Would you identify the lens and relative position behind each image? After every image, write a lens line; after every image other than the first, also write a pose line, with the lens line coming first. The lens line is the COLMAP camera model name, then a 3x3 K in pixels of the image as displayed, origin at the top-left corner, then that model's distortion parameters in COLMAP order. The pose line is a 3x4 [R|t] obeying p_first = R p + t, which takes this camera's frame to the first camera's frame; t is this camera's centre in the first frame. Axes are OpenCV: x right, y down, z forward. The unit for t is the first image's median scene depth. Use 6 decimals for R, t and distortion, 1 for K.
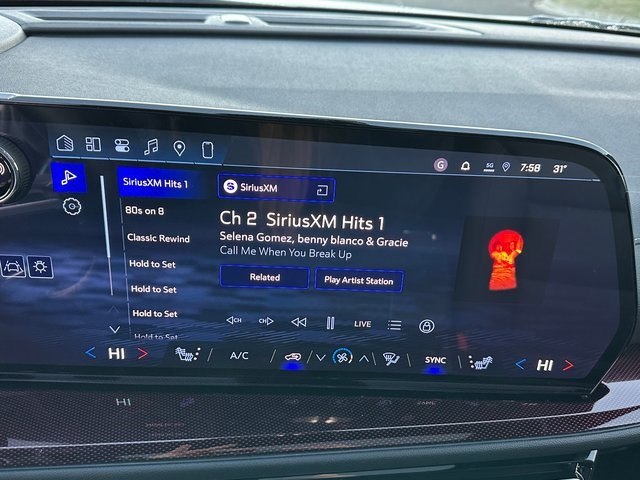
lens RADIAL K [[573.9, 0, 319.2], [0, 573.9, 243.5], [0, 0, 1]] dist [0.162165, -0.321240]
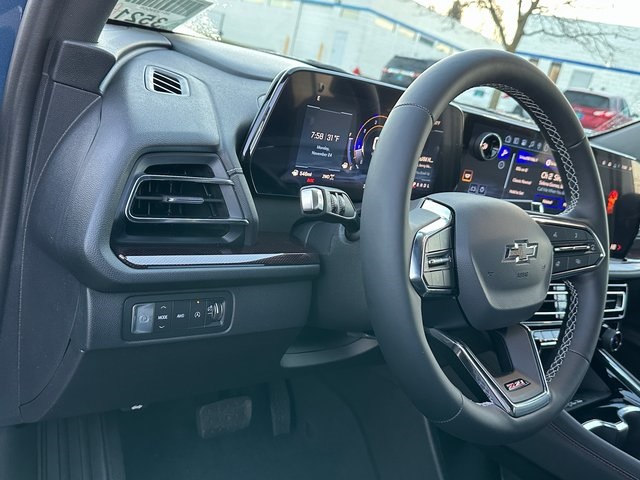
lens RADIAL K [[573.9, 0, 319.2], [0, 573.9, 243.5], [0, 0, 1]] dist [0.162165, -0.321240]
pose [[0.895834, 0.039640, 0.442618, -2.101805], [0.007288, 0.994569, -0.103821, 0.496922], [-0.444330, 0.096232, 0.890680, -0.790811]]
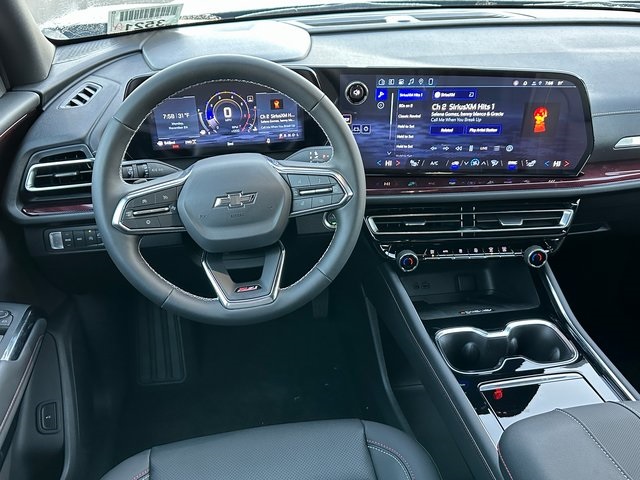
lens RADIAL K [[573.9, 0, 319.2], [0, 573.9, 243.5], [0, 0, 1]] dist [0.162165, -0.321240]
pose [[0.994656, -0.015193, -0.102120, -0.424099], [0.022662, 0.997119, 0.072390, 0.380672], [0.100726, -0.074317, 0.992135, -1.806066]]
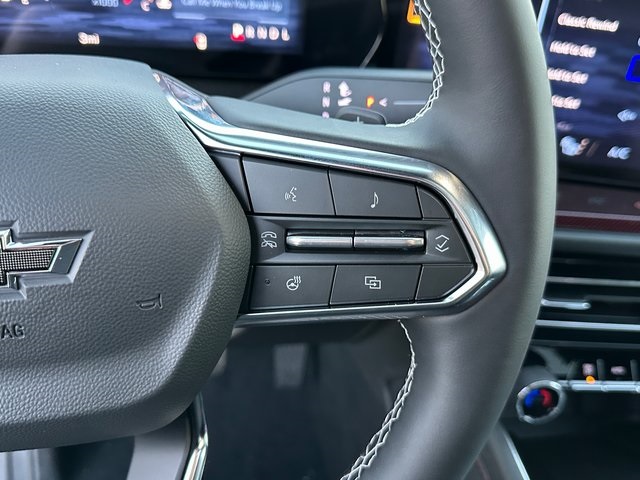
lens RADIAL K [[594.9, 0, 333.8], [0, 594.9, 242.9], [0, 0, 1]] dist [0.104542, -0.270469]
pose [[0.996728, 0.080256, -0.009591, -0.676049], [-0.078222, 0.987670, 0.135608, 0.266136], [0.020356, -0.134415, 0.990716, -0.125615]]
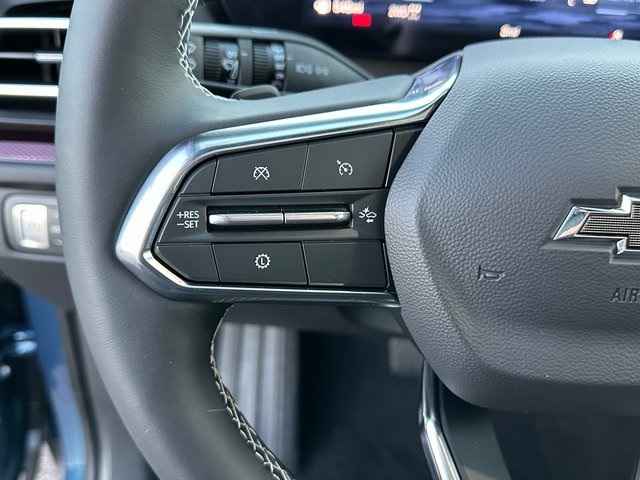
lens RADIAL K [[594.9, 0, 333.8], [0, 594.9, 242.9], [0, 0, 1]] dist [0.104542, -0.270469]
pose [[0.959229, 0.153903, -0.237052, -1.095585], [-0.123609, 0.982712, 0.137830, 0.346098], [0.254166, -0.102909, 0.961670, -0.204632]]
